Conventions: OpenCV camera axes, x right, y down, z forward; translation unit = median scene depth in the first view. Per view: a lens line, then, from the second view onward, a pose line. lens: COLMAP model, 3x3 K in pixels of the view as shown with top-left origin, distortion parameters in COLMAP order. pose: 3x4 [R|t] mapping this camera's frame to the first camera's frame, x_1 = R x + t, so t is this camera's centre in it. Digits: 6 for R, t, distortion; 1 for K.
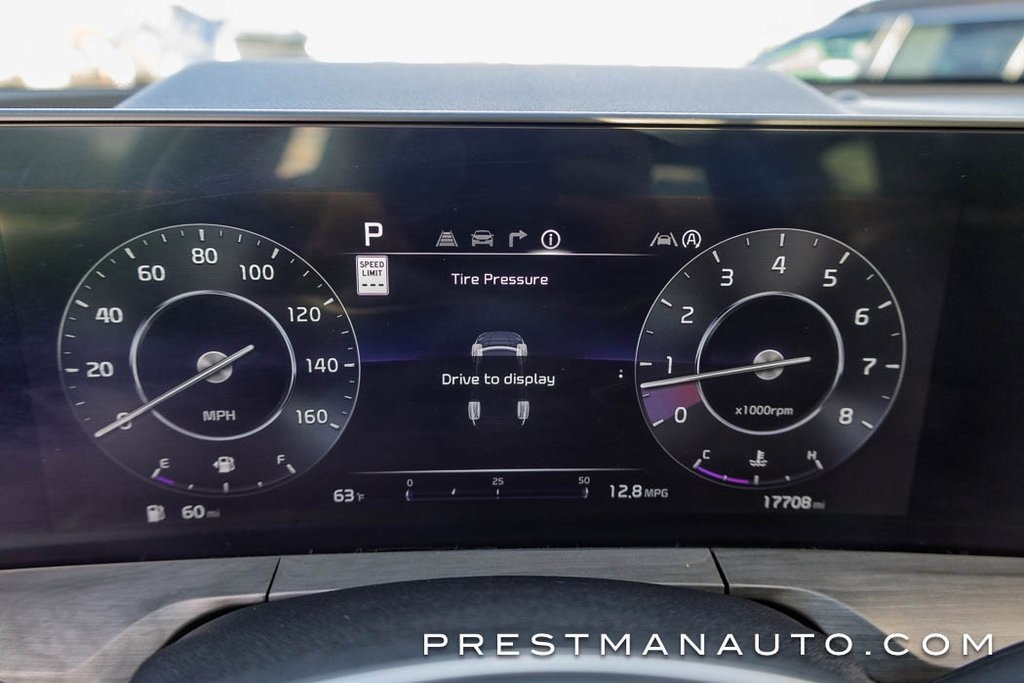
lens RADIAL K [[697.7, 0, 520.6], [0, 697.7, 337.1], [0, 0, 1]] dist [0.011037, 0.001262]
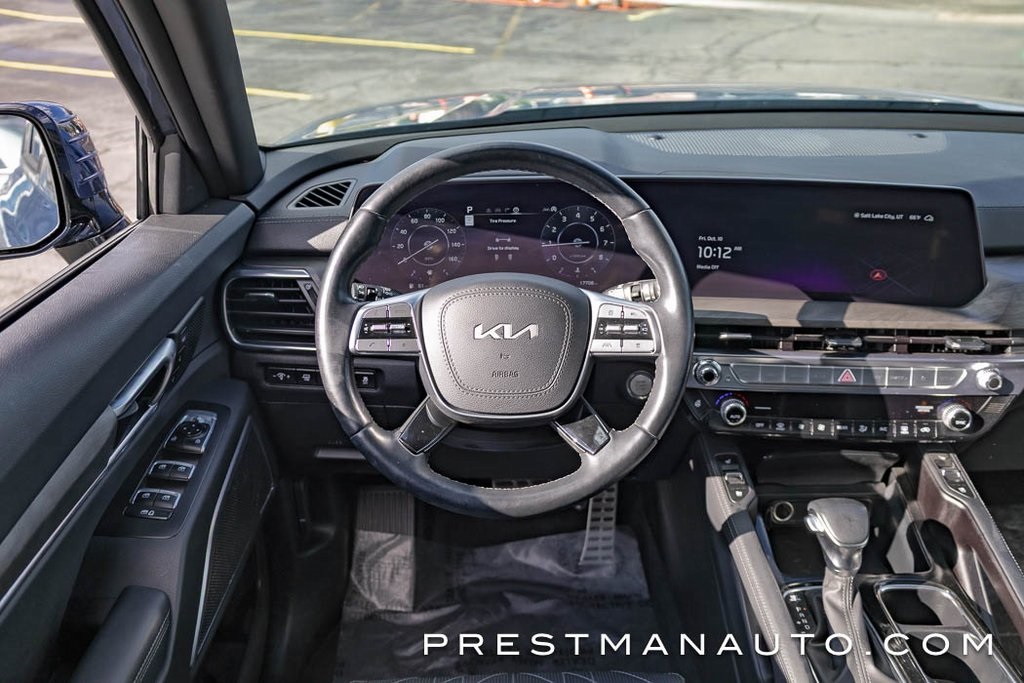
lens RADIAL K [[905.4, 0, 498.7], [0, 905.4, 339.9], [0, 0, 1]] dist [-0.013774, 0.003149]
pose [[0.999079, -0.013962, -0.040581, 0.132986], [0.016548, 0.997806, 0.064099, 0.237682], [0.039597, -0.064712, 0.997118, -3.797404]]
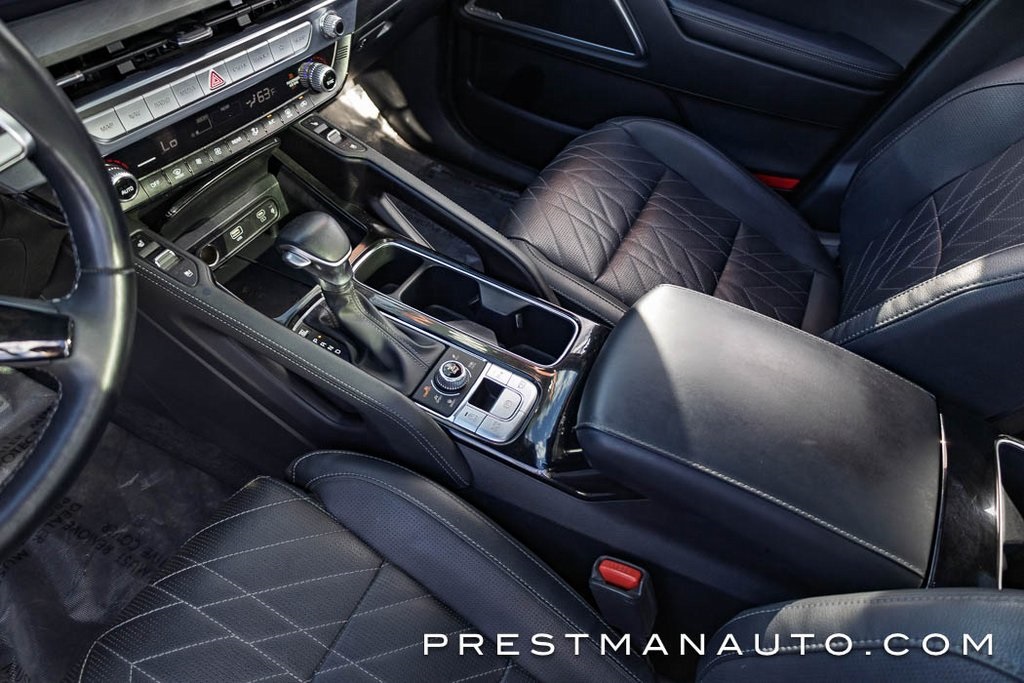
lens RADIAL K [[691.6, 0, 523.9], [0, 691.6, 345.5], [0, 0, 1]] dist [0.002990, -0.000602]
pose [[0.488735, -0.628202, 0.605393, -0.079468], [0.190480, 0.754008, 0.628641, 0.021599], [-0.851384, -0.191924, 0.488170, -1.804439]]
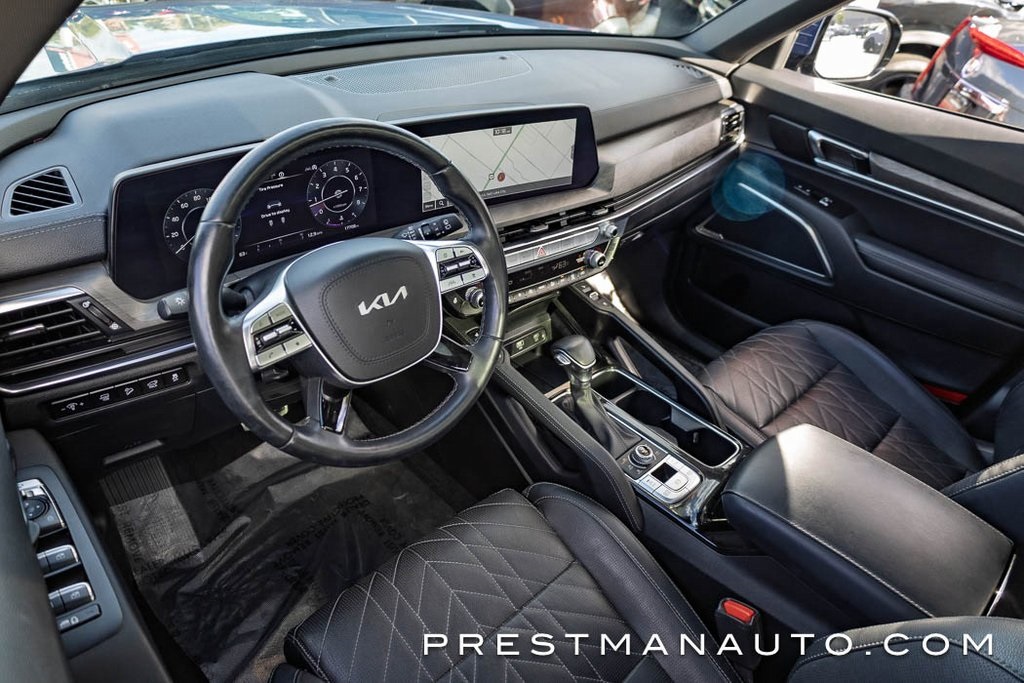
lens RADIAL K [[670.6, 0, 516.9], [0, 670.6, 335.7], [0, 0, 1]] dist [0.006099, -0.001655]
pose [[0.757785, -0.333229, 0.560999, -1.324044], [0.155961, 0.927342, 0.340166, -0.363501], [-0.633592, -0.170278, 0.754697, -2.743241]]
